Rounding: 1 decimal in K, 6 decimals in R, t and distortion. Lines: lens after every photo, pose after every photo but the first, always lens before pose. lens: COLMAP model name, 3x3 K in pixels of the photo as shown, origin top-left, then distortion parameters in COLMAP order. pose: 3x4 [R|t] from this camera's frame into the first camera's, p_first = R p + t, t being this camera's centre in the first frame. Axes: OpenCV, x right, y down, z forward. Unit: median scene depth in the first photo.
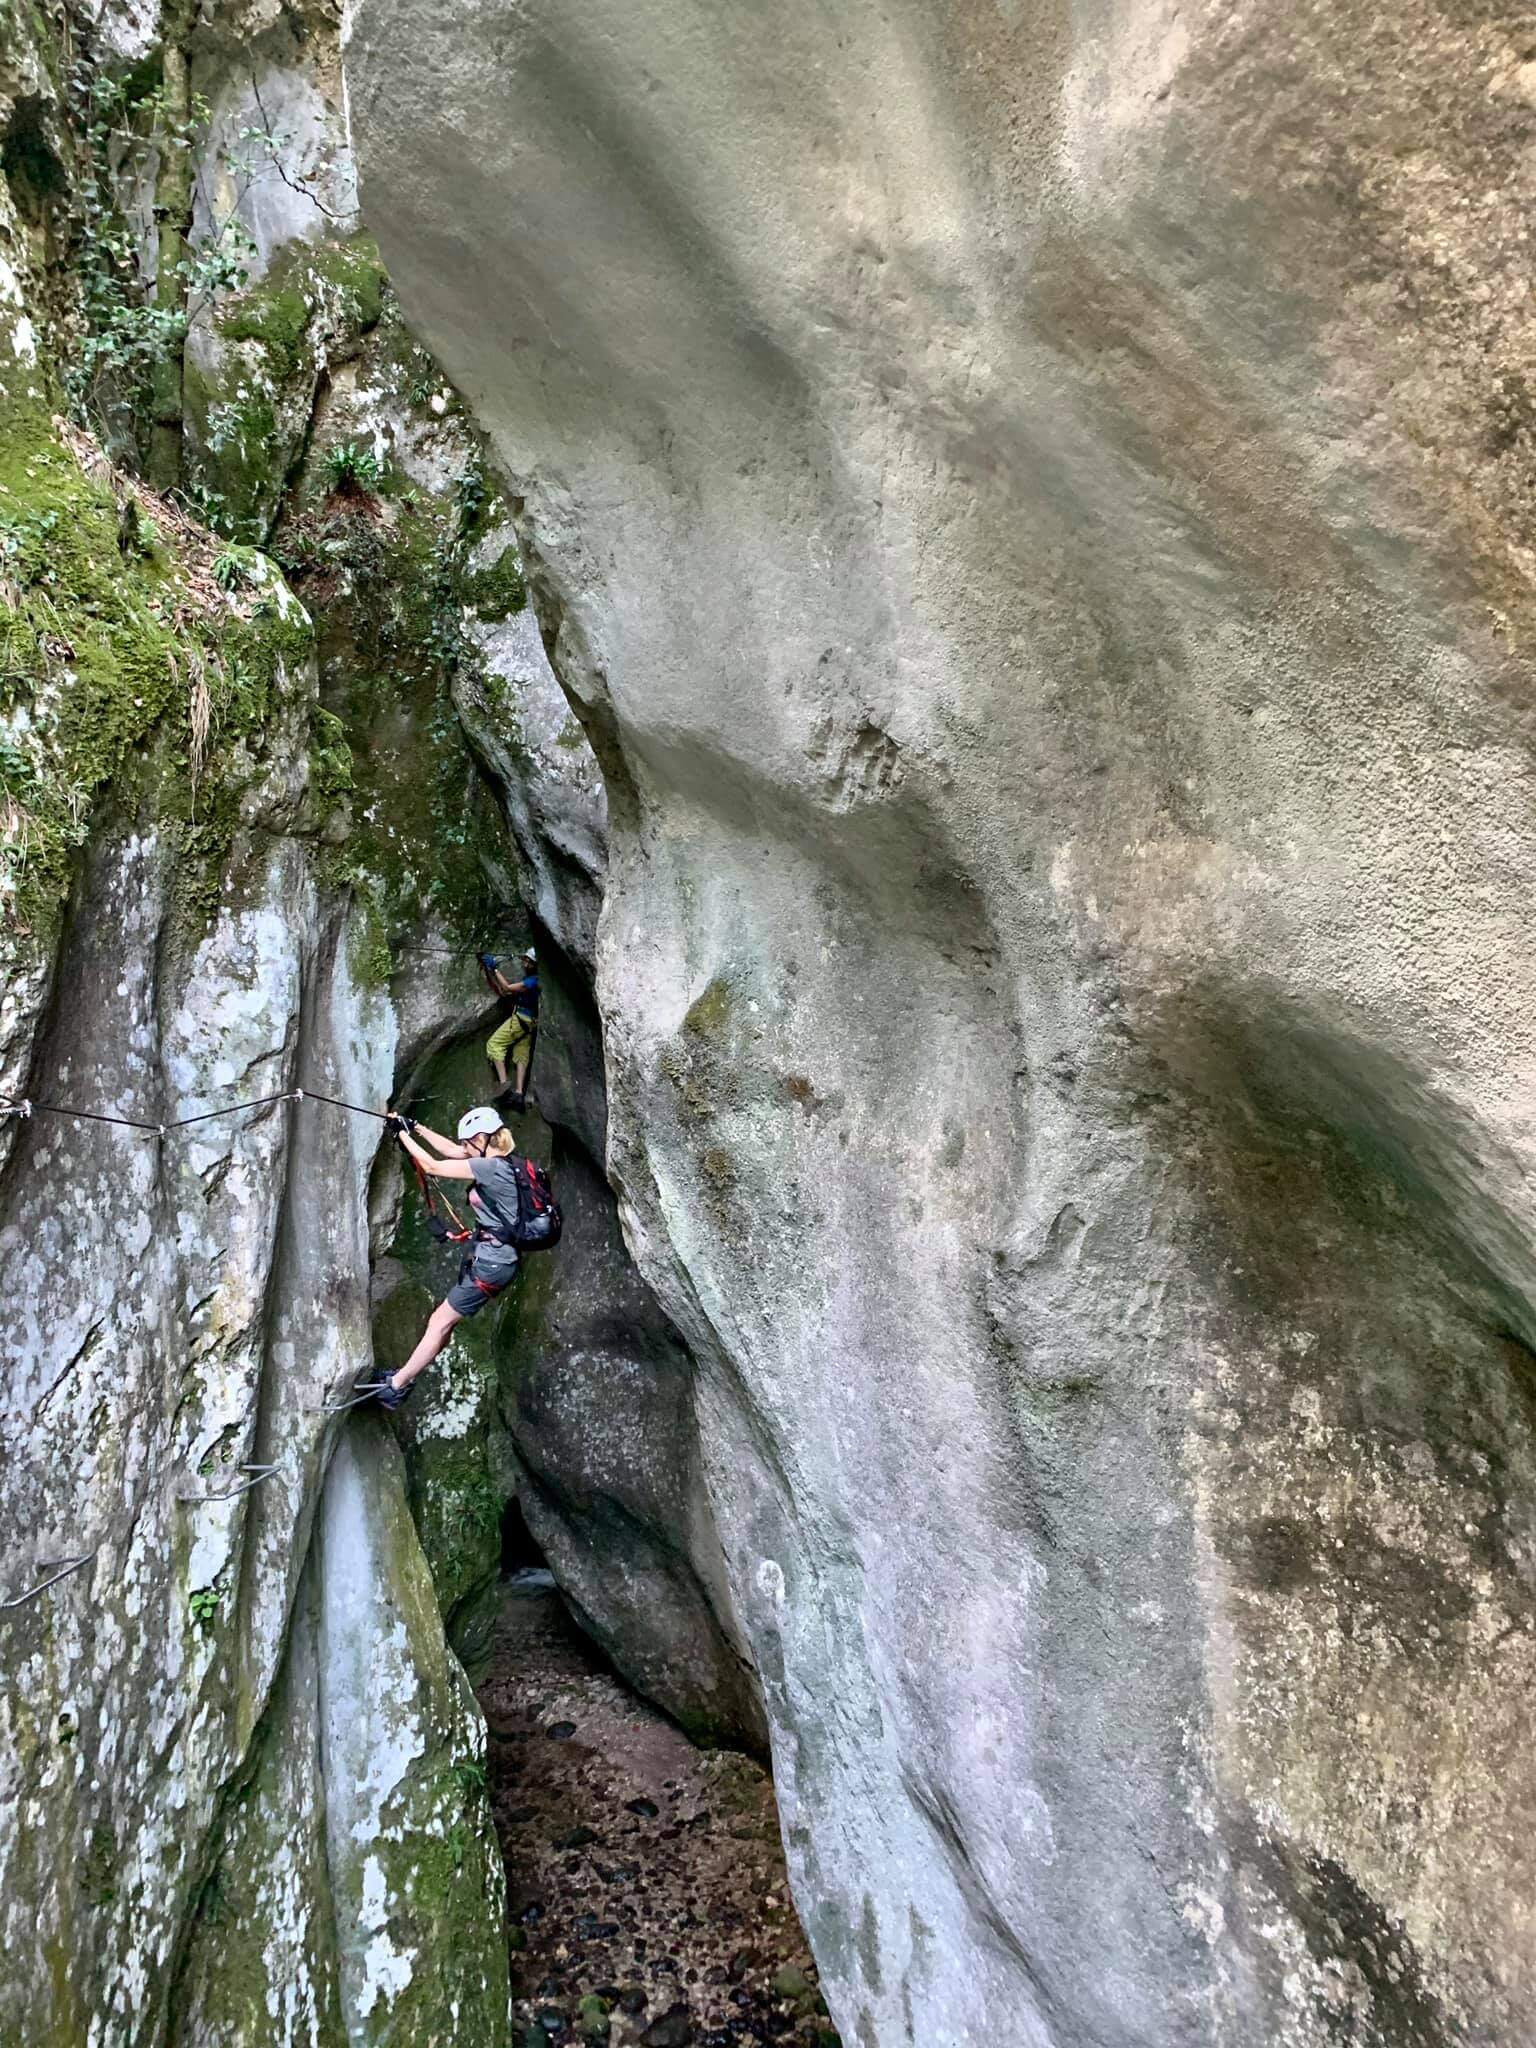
lens RADIAL K [[1426.3, 0, 741.8], [0, 1426.3, 979.7], [0, 0, 1]] dist [0.037041, -0.050737]
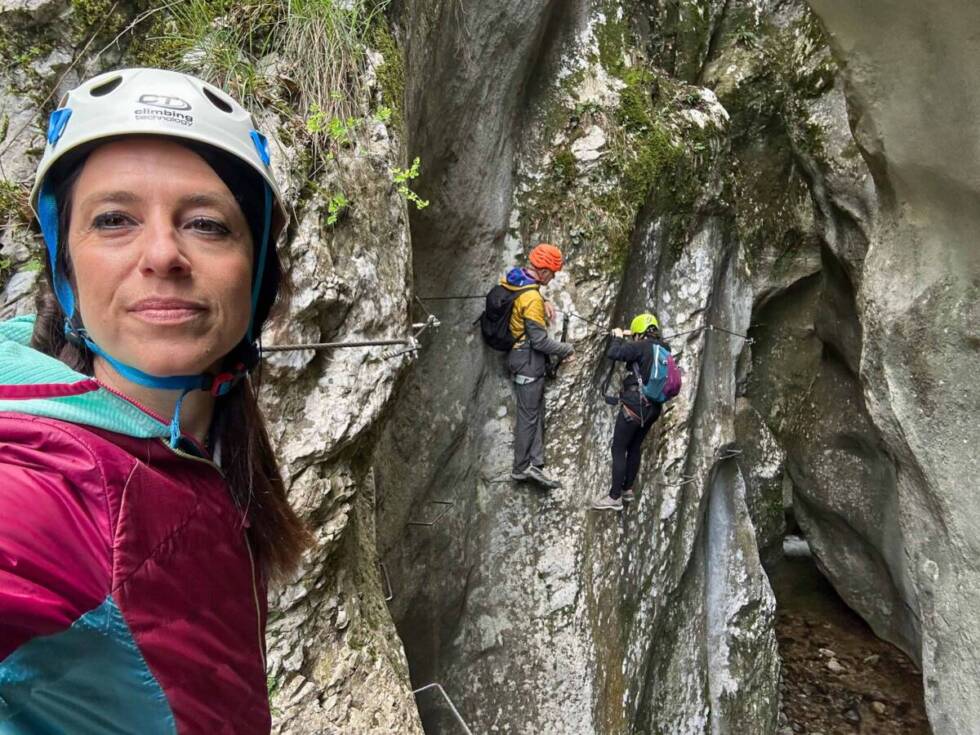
lens RADIAL K [[682.5, 0, 484.3], [0, 682.5, 366.7], [0, 0, 1]] dist [0.037041, -0.050737]
pose [[0.841620, 0.082458, -0.533739, -0.018067], [0.008999, 0.985997, 0.166518, -0.048722], [0.539996, -0.144948, 0.829093, -0.145774]]
